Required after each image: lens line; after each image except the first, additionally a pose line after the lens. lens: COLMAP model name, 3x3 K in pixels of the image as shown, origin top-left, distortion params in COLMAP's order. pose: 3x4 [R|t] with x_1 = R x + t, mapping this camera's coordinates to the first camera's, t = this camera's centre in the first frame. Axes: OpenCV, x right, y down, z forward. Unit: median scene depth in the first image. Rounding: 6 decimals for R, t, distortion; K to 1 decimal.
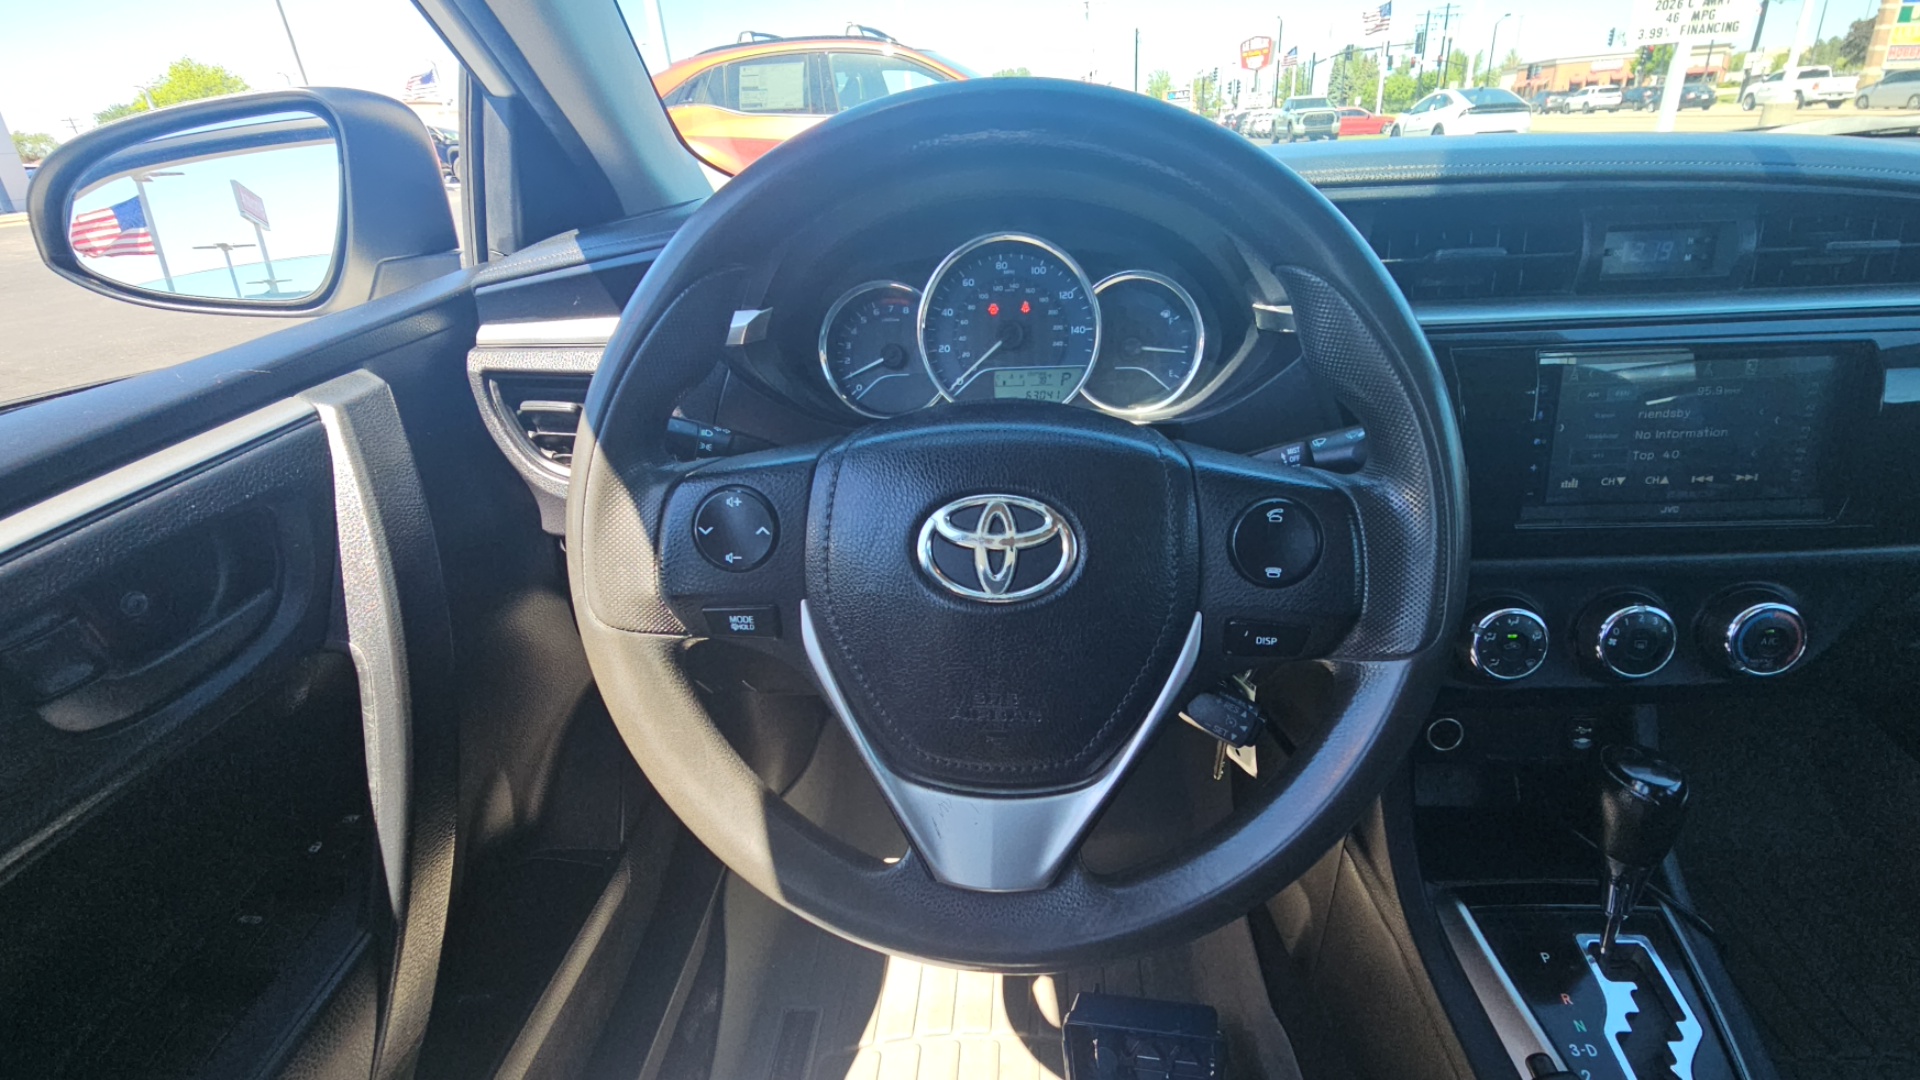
lens RADIAL K [[852.0, 0, 975.6], [0, 852.0, 541.3], [0, 0, 1]] dist [0.010437, -0.006409]
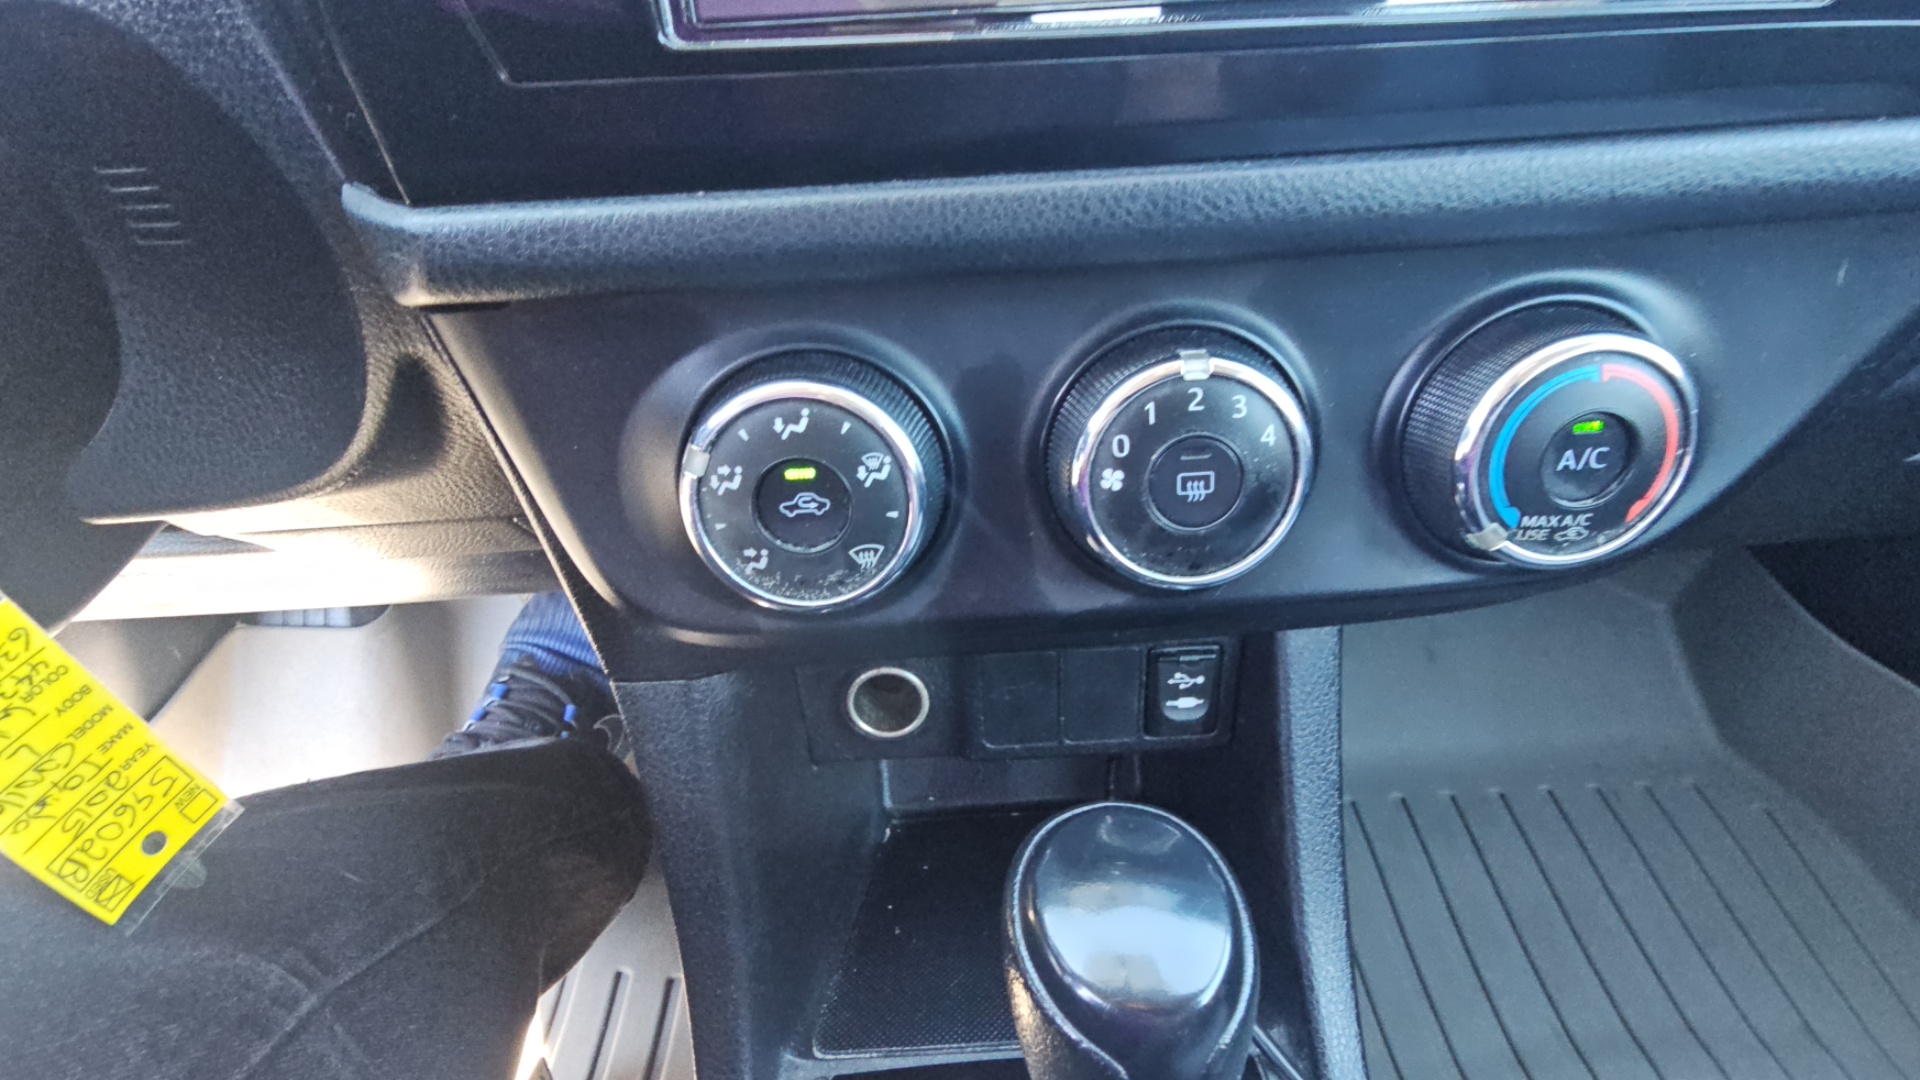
lens RADIAL K [[866.9, 0, 983.4], [0, 866.9, 543.0], [0, 0, 1]] dist [-0.000259, 0.000852]
pose [[0.996584, -0.044365, 0.069660, 0.623546], [0.031797, 0.984557, 0.172152, 0.077755], [-0.076221, -0.169349, 0.982604, 0.635900]]
